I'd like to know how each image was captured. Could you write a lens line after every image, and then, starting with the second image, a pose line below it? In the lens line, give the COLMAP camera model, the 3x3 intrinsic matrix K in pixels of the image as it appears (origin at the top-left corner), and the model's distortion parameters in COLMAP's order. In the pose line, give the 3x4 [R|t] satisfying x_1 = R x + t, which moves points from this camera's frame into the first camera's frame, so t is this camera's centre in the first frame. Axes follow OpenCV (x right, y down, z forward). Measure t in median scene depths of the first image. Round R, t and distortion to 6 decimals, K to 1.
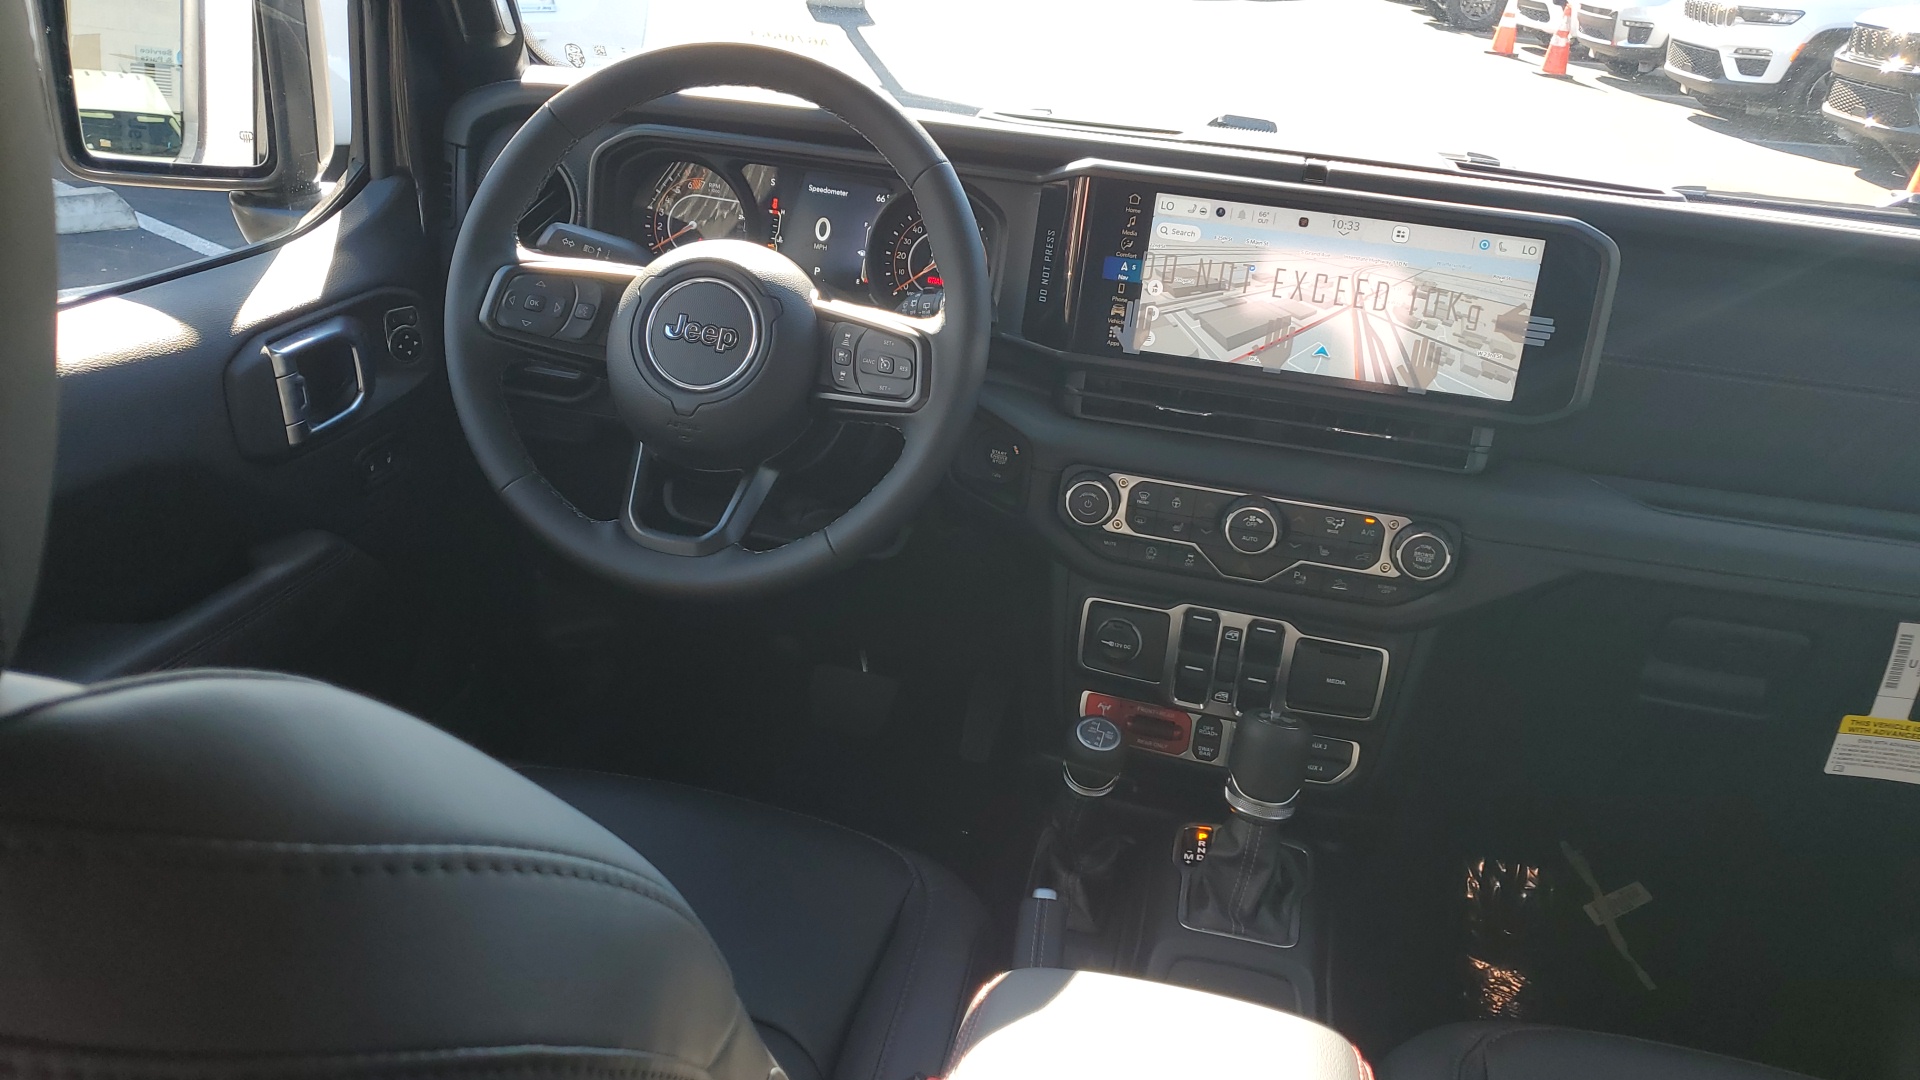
lens RADIAL K [[1501.5, 0, 984.6], [0, 1501.5, 555.0], [0, 0, 1]] dist [0.051144, -0.038800]
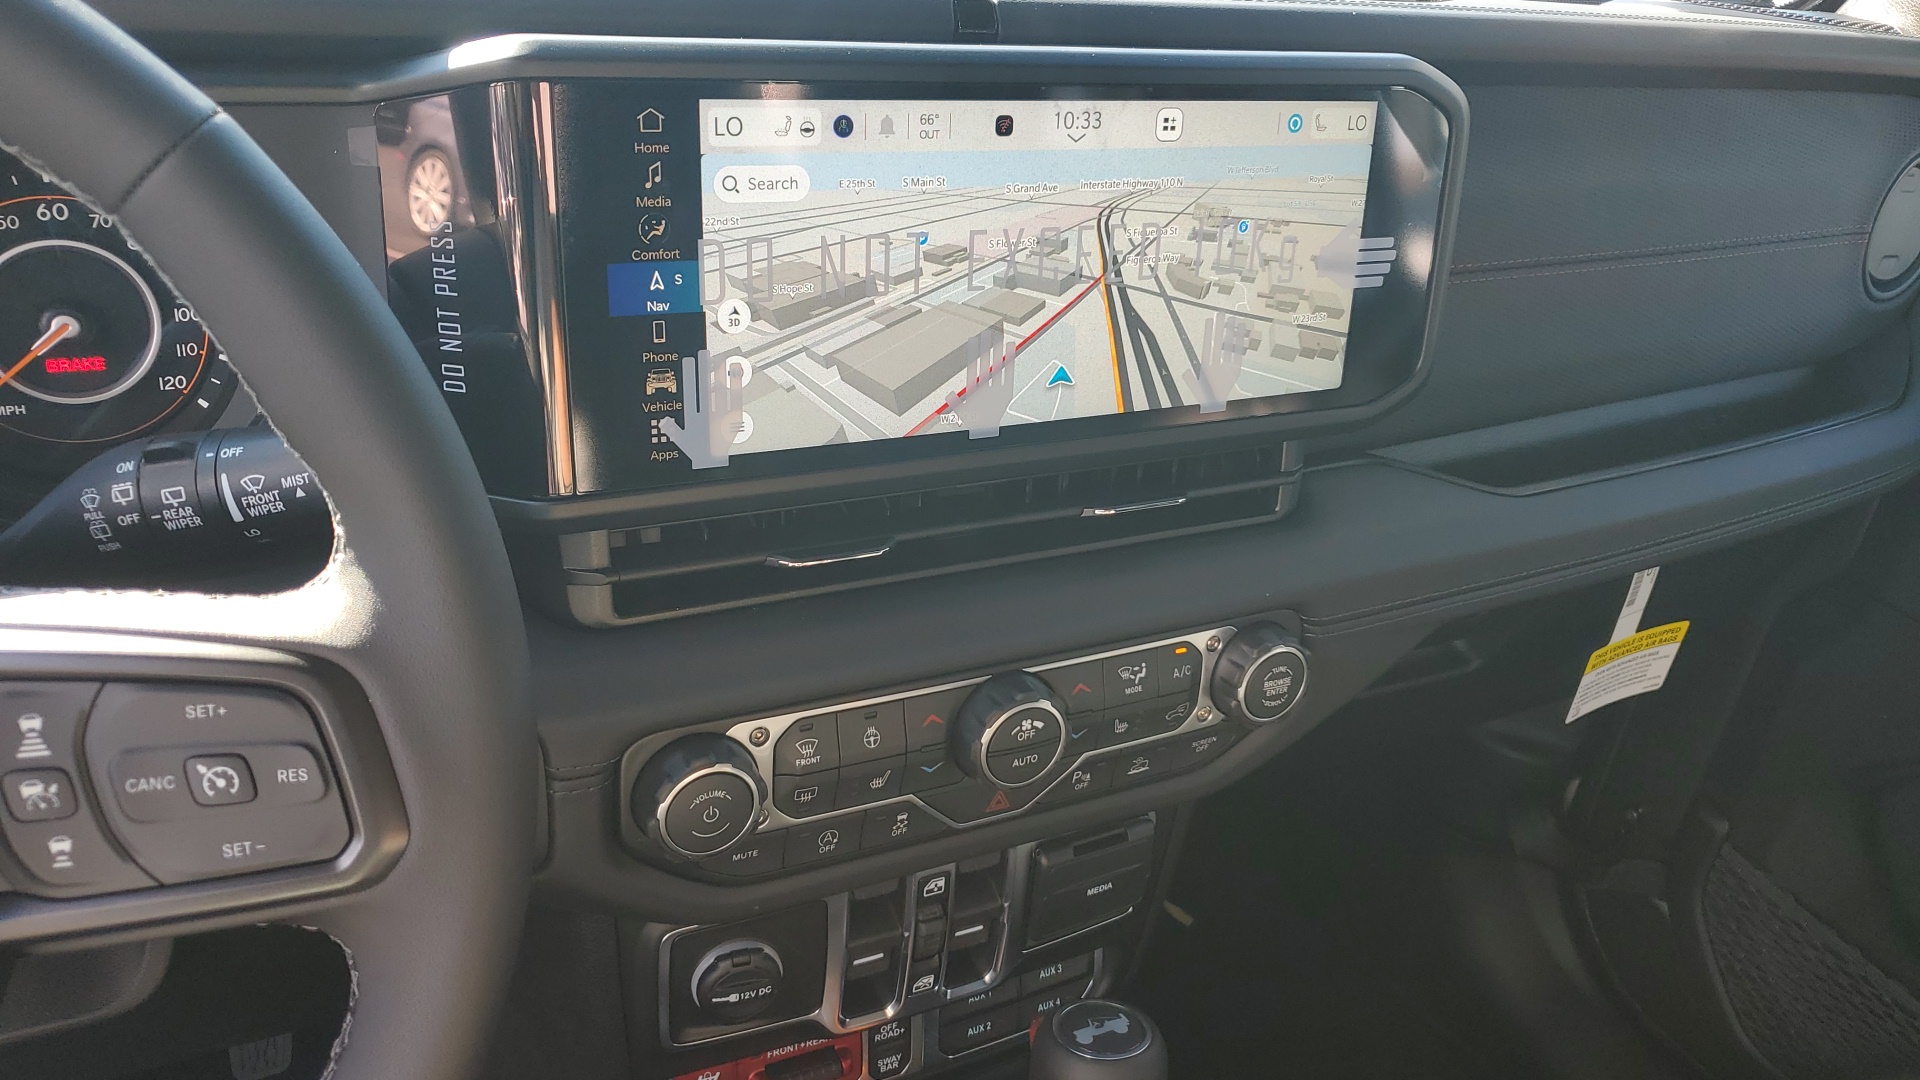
lens RADIAL K [[1501.5, 0, 972.5], [0, 1501.5, 550.4], [0, 0, 1]] dist [0.051144, -0.038800]
pose [[0.761398, -0.309911, 0.569411, -0.105138], [0.212193, 0.949089, 0.232819, -0.200077], [-0.612575, -0.056442, 0.788395, 0.605413]]
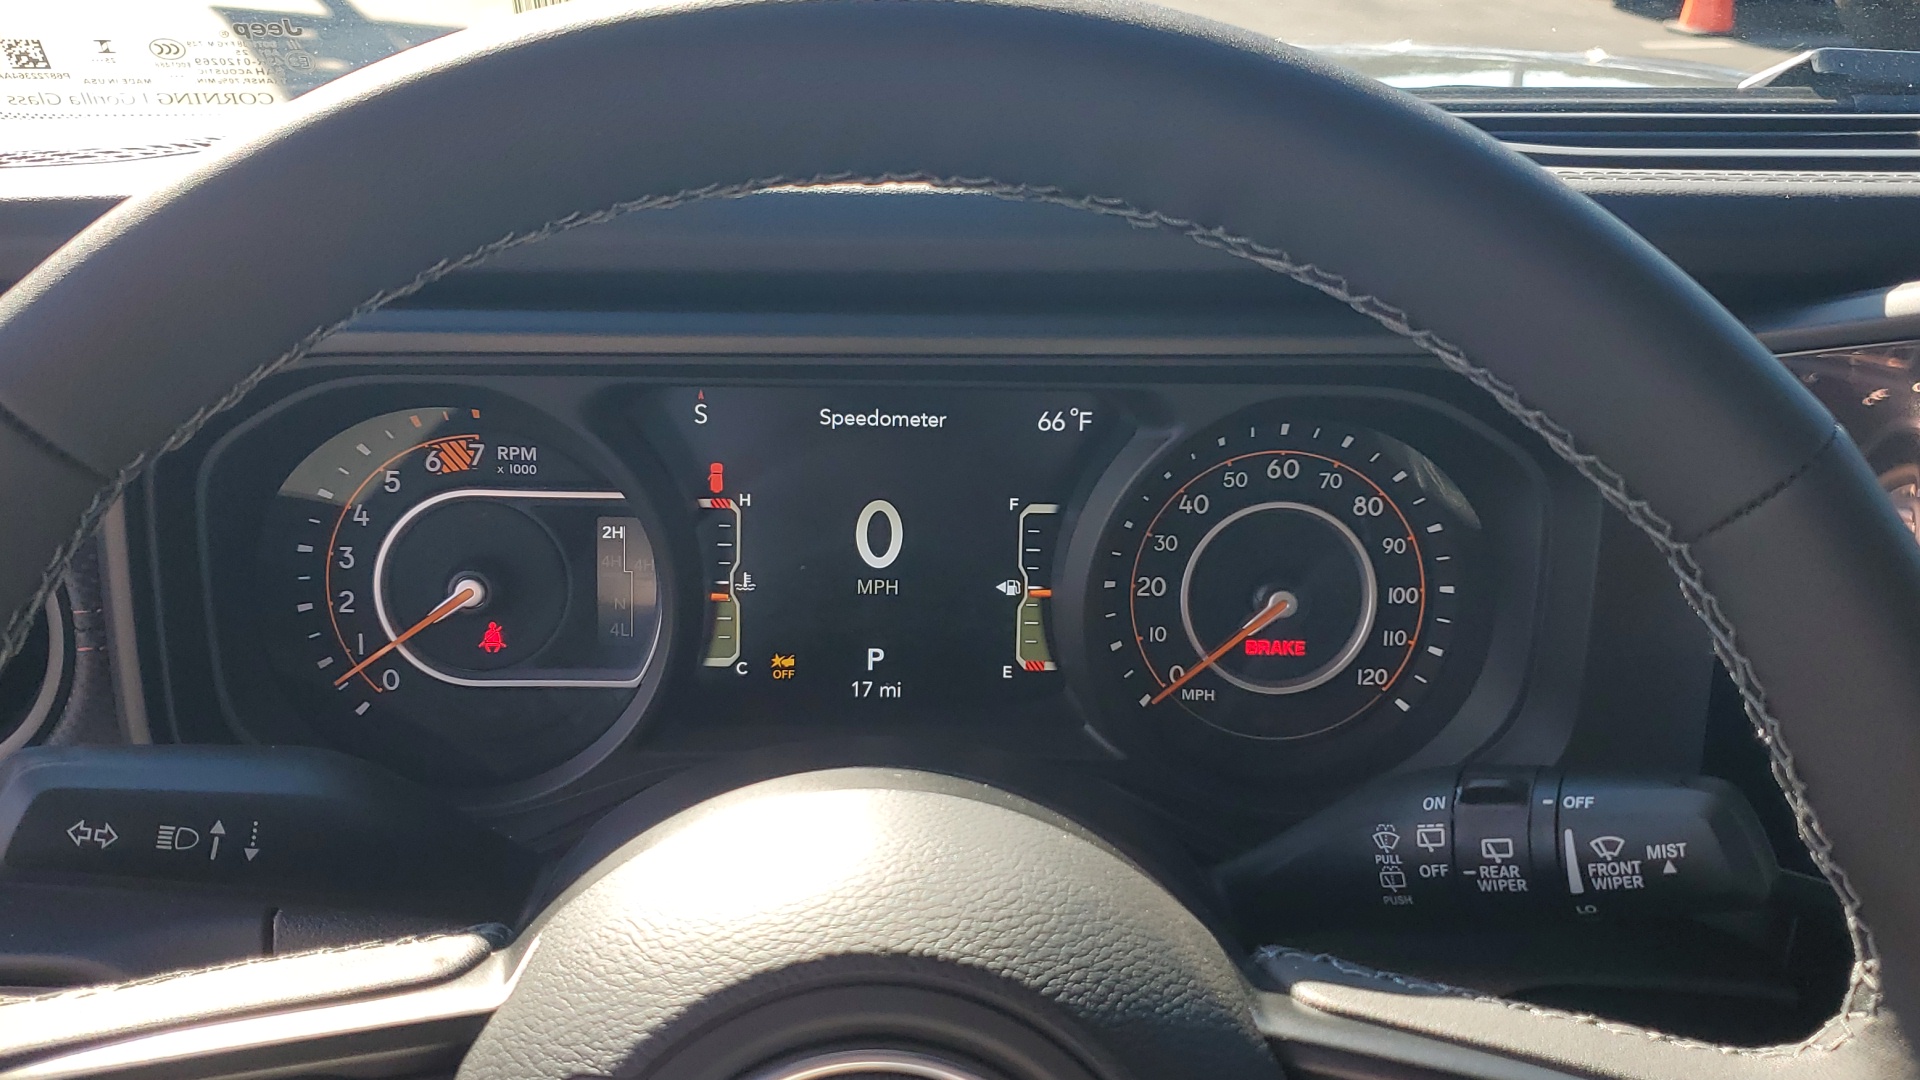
lens RADIAL K [[1876.6, 0, 936.3], [0, 1876.6, 582.2], [0, 0, 1]] dist [0.056698, 0.000000]
pose [[0.963801, -0.166990, 0.207850, -0.205158], [0.165849, 0.985882, 0.023033, -0.242924], [-0.208762, 0.012273, 0.977889, 0.688931]]
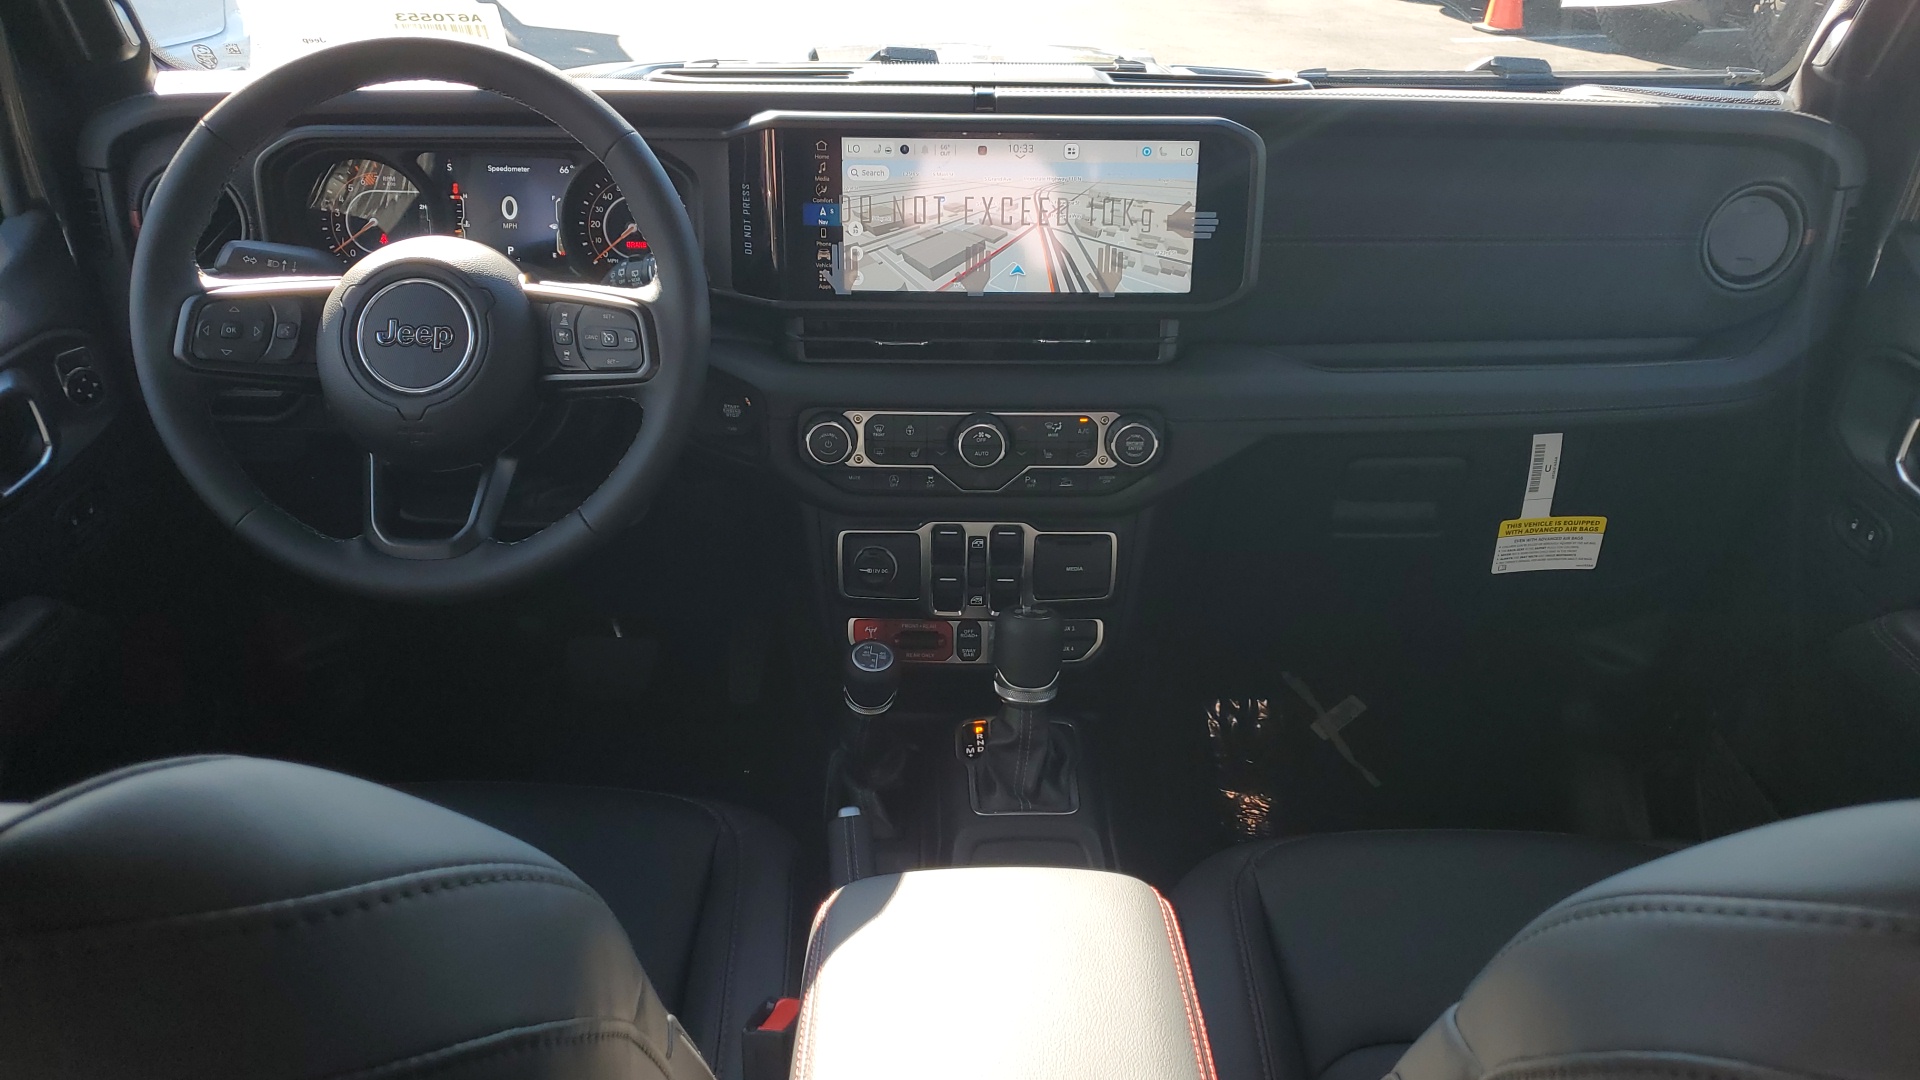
lens RADIAL K [[1501.5, 0, 983.3], [0, 1501.5, 564.0], [0, 0, 1]] dist [0.051144, -0.038800]
pose [[0.968085, -0.171056, 0.183172, -0.031769], [0.158852, 0.984100, 0.079457, -0.017292], [-0.193851, -0.047824, 0.979865, -0.053239]]
